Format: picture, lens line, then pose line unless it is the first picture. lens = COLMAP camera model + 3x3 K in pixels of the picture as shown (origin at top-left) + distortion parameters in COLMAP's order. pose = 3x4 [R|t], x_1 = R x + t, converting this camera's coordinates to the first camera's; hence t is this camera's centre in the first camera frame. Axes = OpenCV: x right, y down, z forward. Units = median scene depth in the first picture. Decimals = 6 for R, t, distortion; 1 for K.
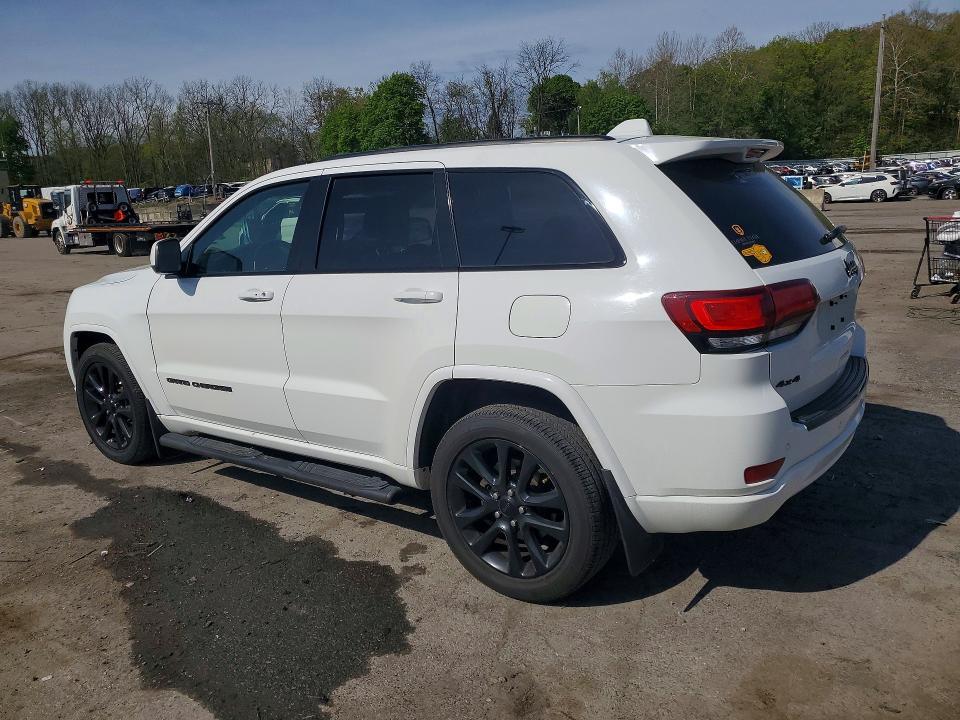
lens RADIAL K [[734.5, 0, 481.6], [0, 734.5, 370.0], [0, 0, 1]] dist [0.020943, -0.001174]
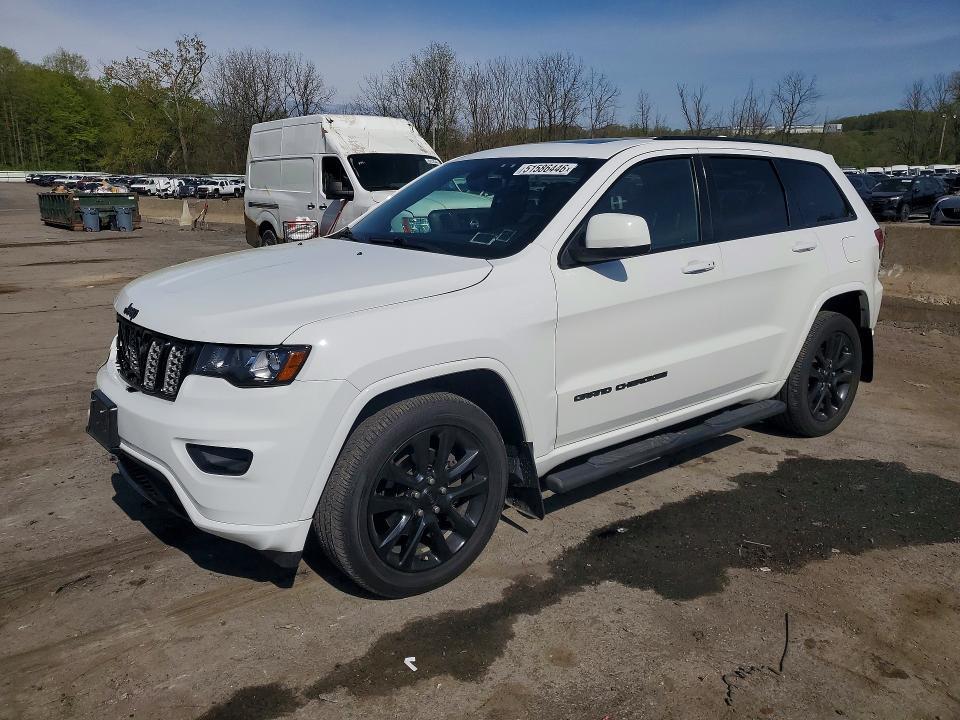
lens RADIAL K [[734.5, 0, 481.6], [0, 734.5, 370.0], [0, 0, 1]] dist [0.020943, -0.001174]
pose [[0.266624, -0.193293, 0.944219, -1.789801], [0.206288, 0.968425, 0.139997, -0.217253], [-0.941465, 0.157454, 0.298079, 1.334616]]
